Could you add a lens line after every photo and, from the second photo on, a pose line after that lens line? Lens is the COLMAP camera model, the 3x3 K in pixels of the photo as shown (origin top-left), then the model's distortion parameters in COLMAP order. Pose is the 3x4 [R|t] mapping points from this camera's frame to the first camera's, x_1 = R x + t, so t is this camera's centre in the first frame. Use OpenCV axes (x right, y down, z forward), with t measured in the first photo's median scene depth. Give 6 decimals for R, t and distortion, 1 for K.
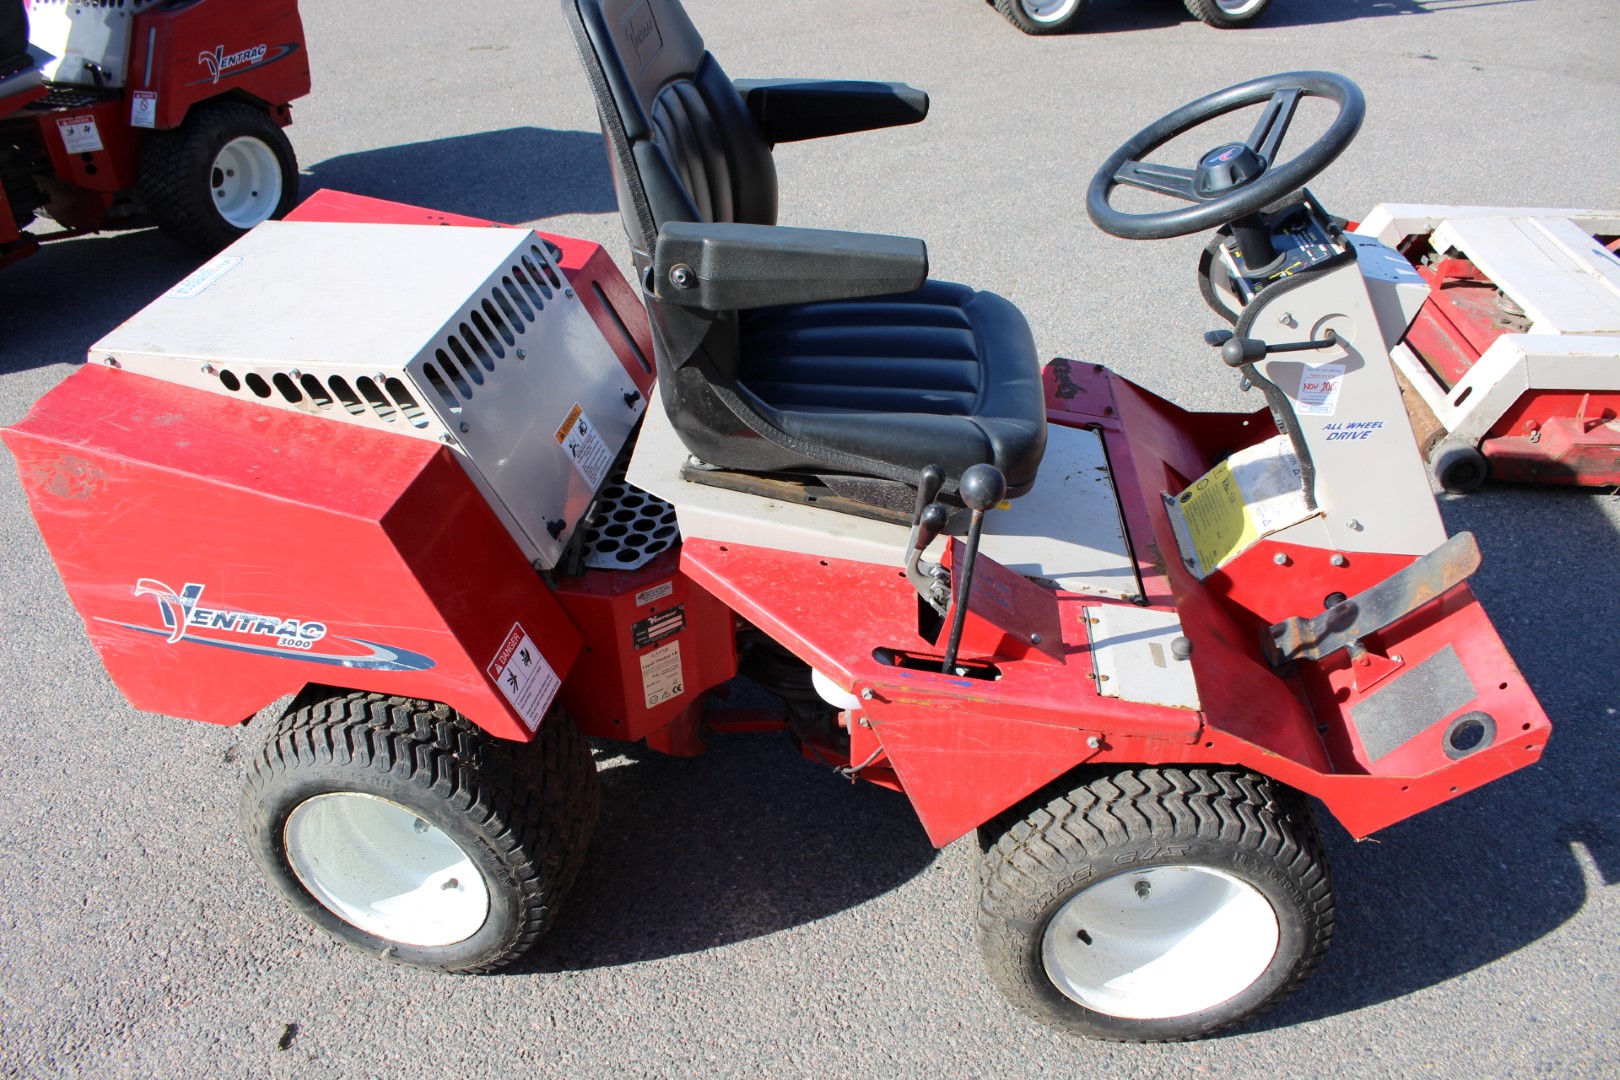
lens RADIAL K [[1322.2, 0, 810.0], [0, 1322.2, 540.0], [0, 0, 1]] dist [-0.108178, 0.001253]
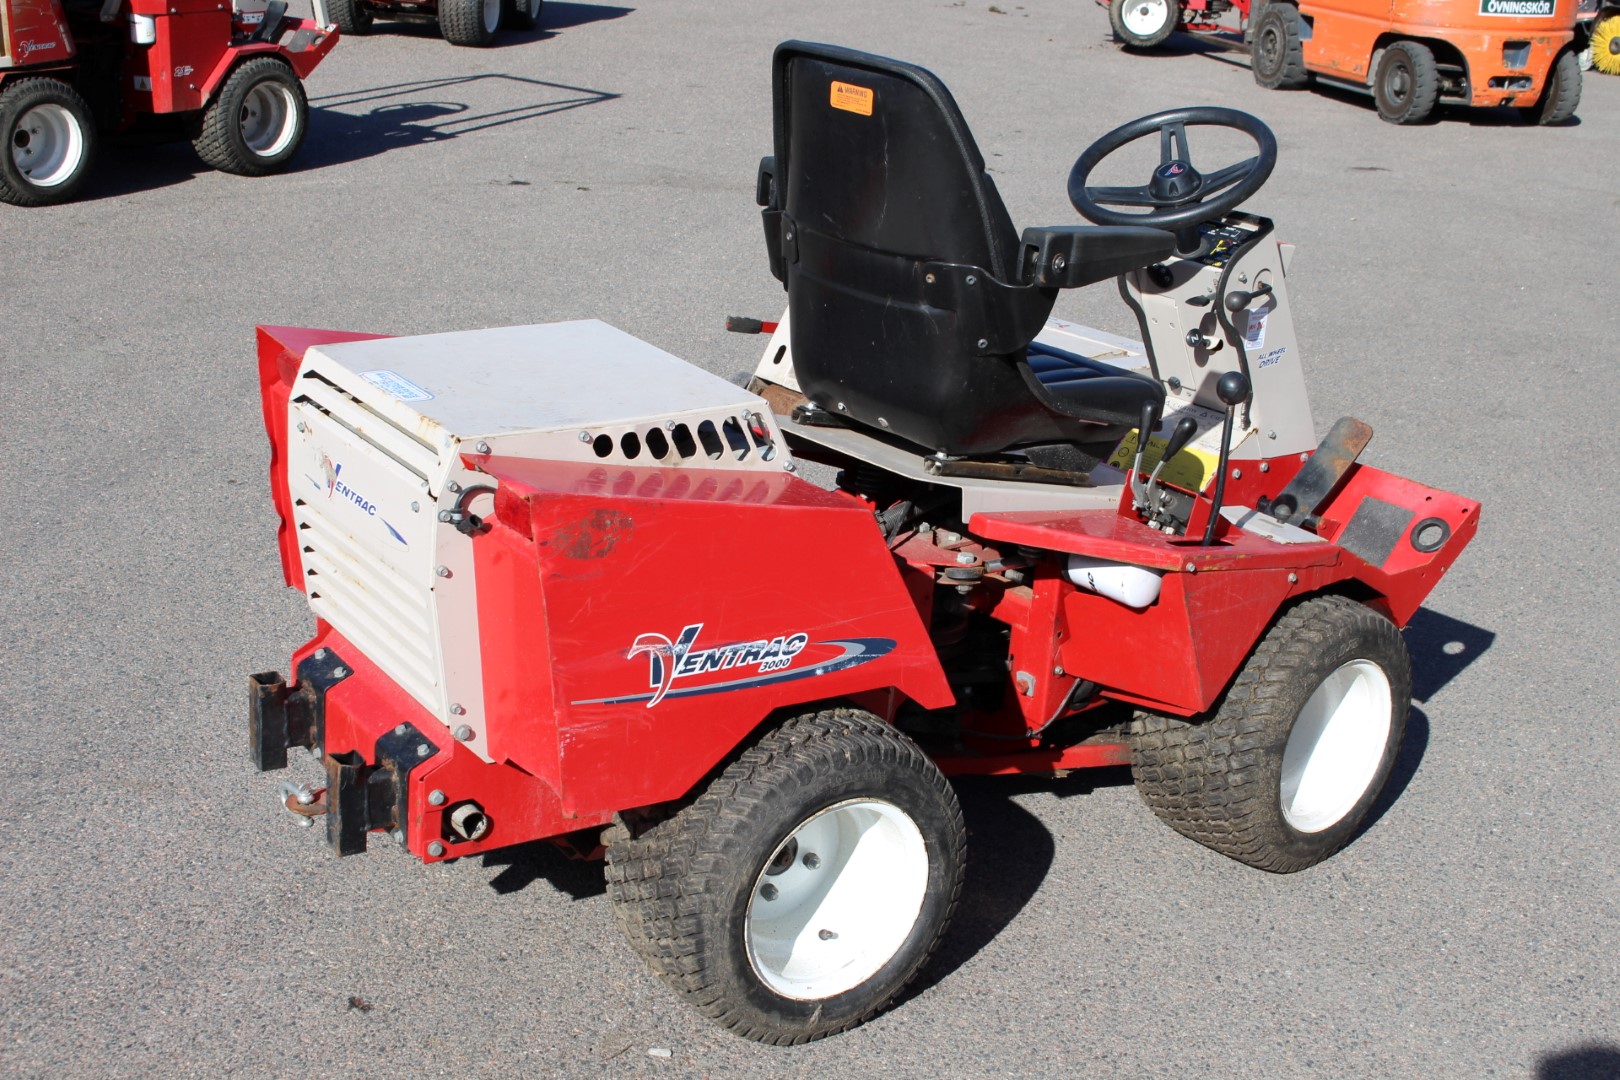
lens RADIAL K [[2207.9, 0, 810.0], [0, 2207.9, 540.0], [0, 0, 1]] dist [0.004264, 0.014685]
pose [[0.708664, -0.172820, 0.684053, -1.554083], [0.328536, 0.938840, -0.103167, 0.176162], [-0.624387, 0.297847, 0.722100, -0.308169]]
